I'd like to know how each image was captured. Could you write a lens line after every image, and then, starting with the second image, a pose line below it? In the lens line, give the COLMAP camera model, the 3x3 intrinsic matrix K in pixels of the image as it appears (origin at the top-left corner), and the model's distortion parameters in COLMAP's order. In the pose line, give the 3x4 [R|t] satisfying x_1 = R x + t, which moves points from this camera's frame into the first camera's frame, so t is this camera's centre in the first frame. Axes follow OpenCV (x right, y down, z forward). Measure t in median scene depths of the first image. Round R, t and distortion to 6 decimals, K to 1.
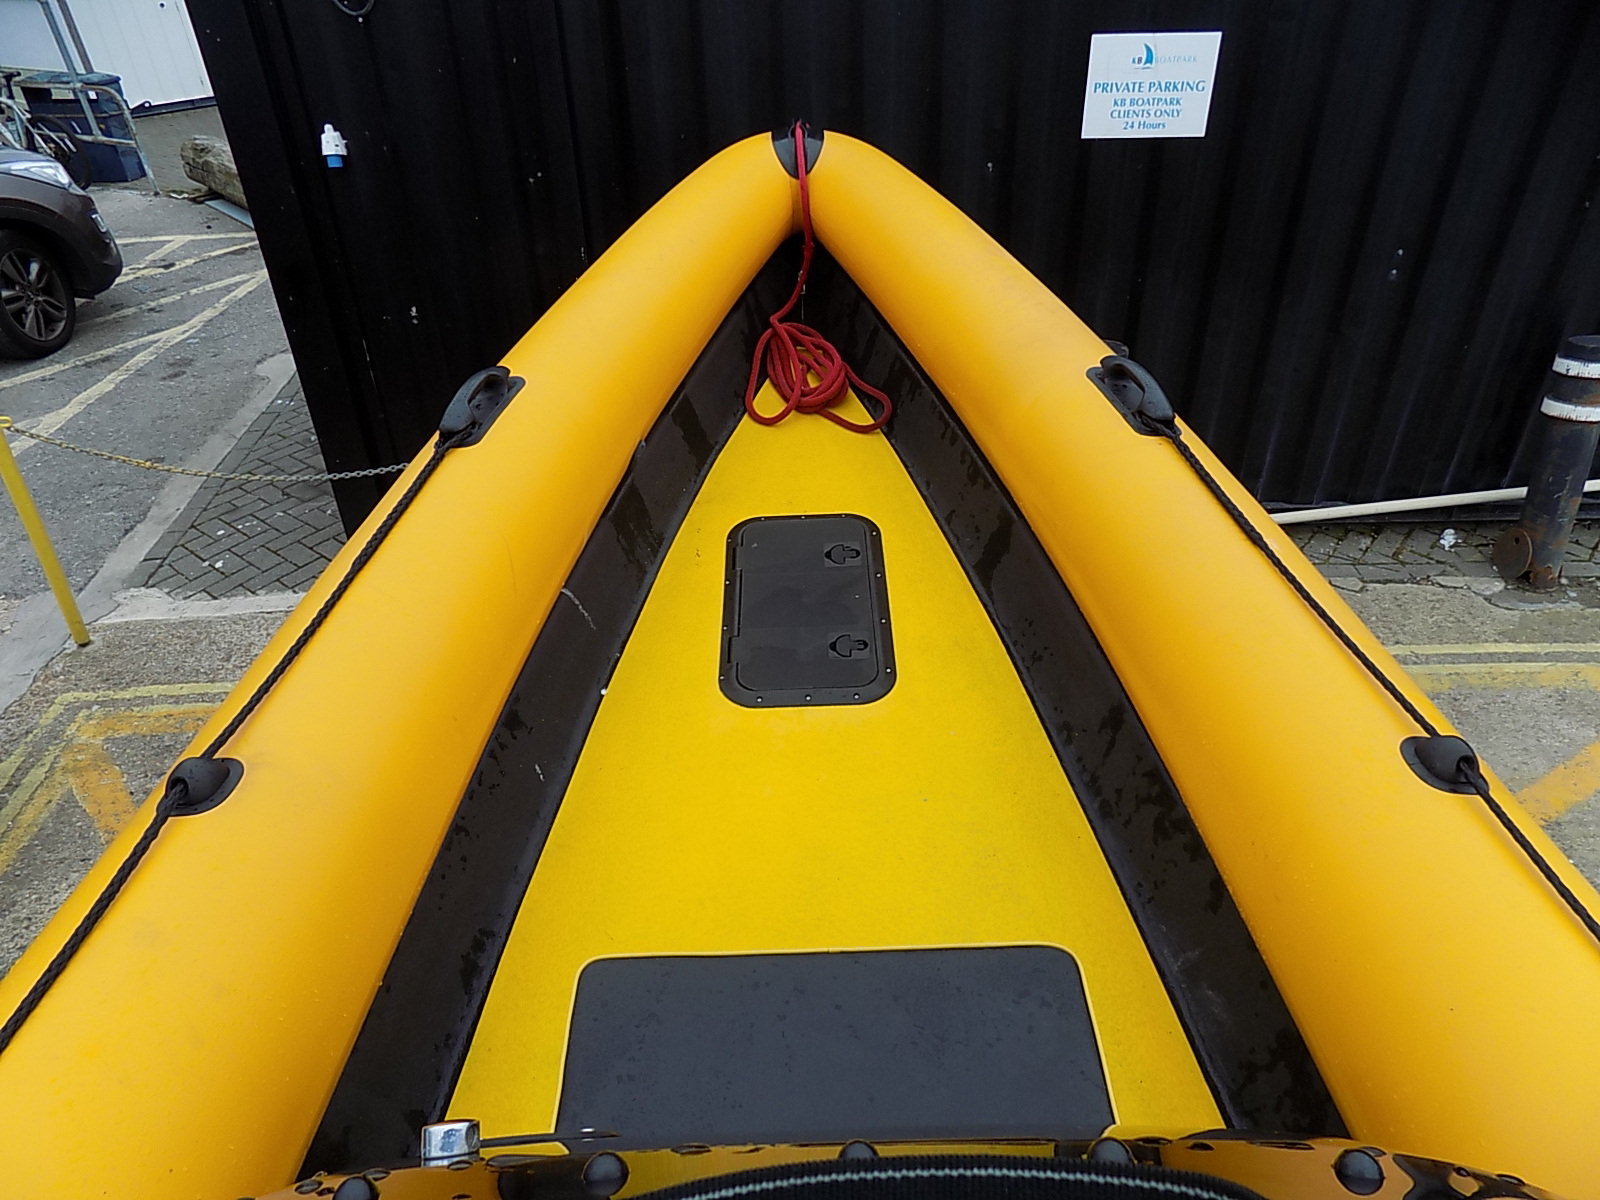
lens RADIAL K [[1058.6, 0, 800.0], [0, 1058.6, 600.0], [0, 0, 1]] dist [-0.055963, 0.059099]
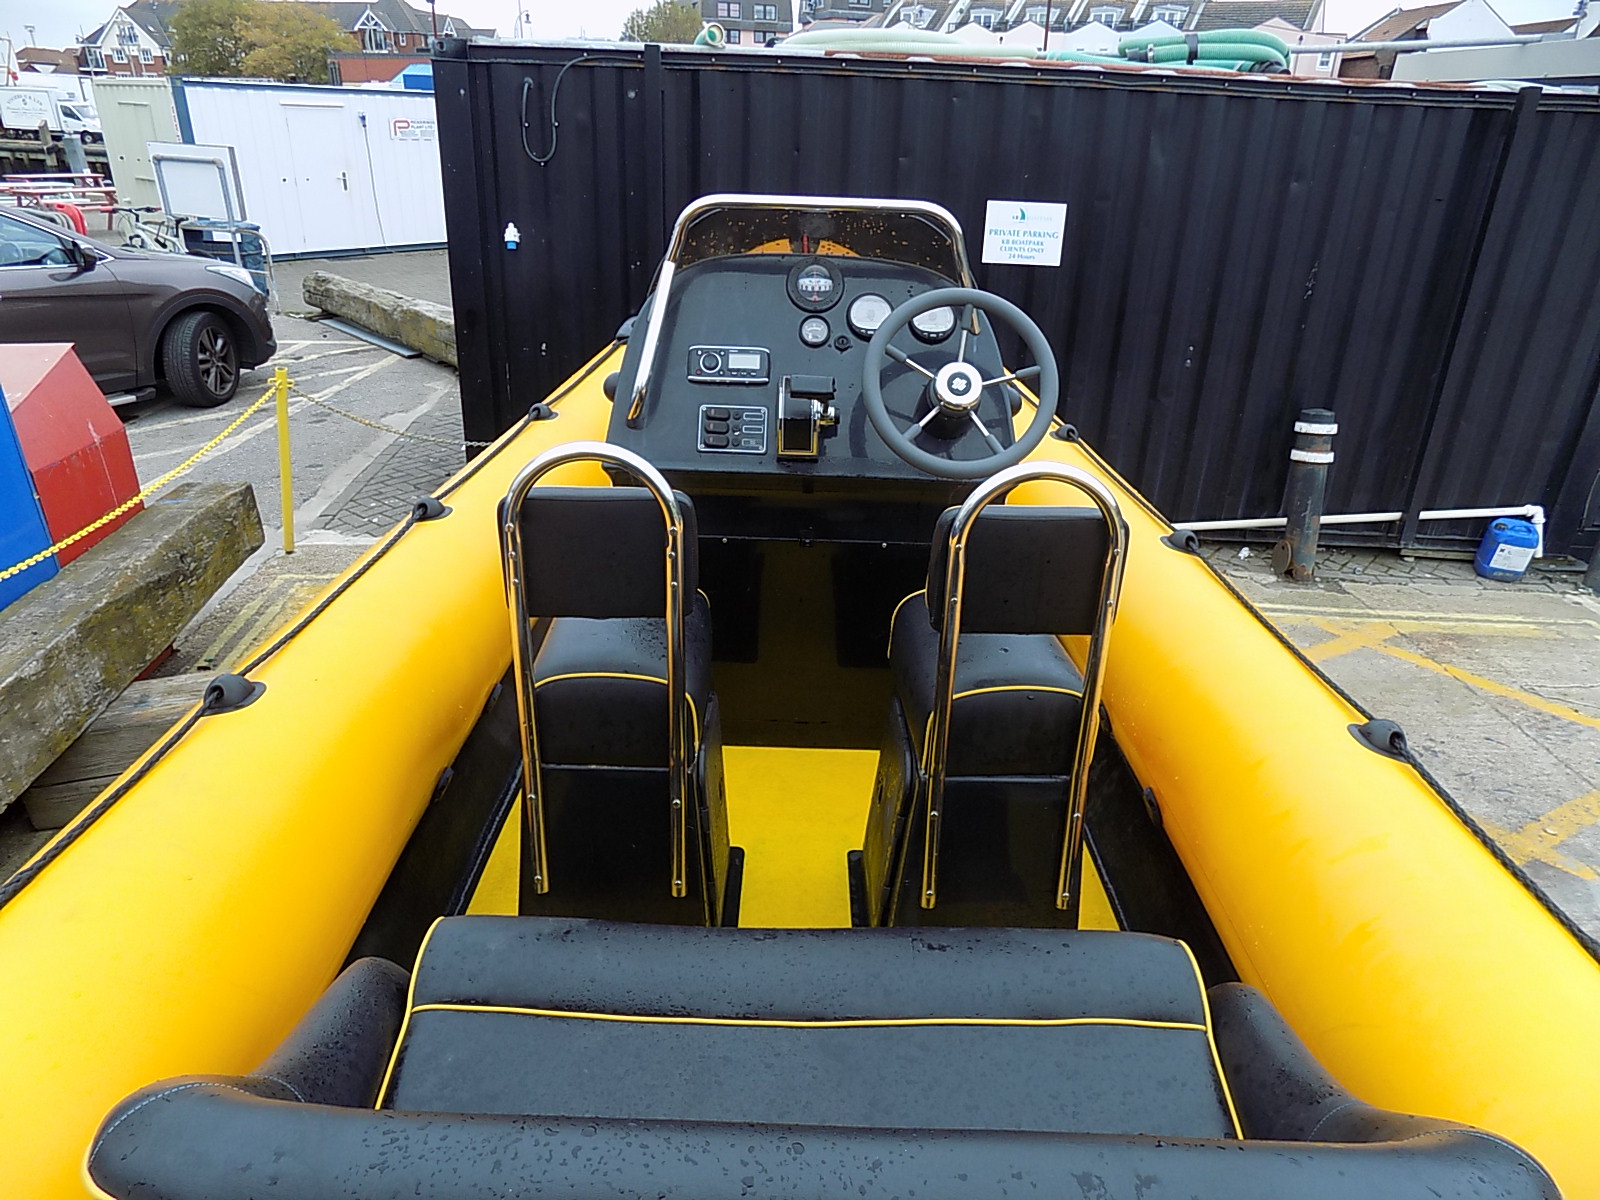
lens RADIAL K [[1058.6, 0, 800.0], [0, 1058.6, 600.0], [0, 0, 1]] dist [-0.055963, 0.059099]
pose [[0.998229, 0.058255, 0.012088, 0.002765], [-0.055237, 0.982926, -0.175515, 0.288566], [-0.022107, 0.174536, 0.984403, -0.382701]]
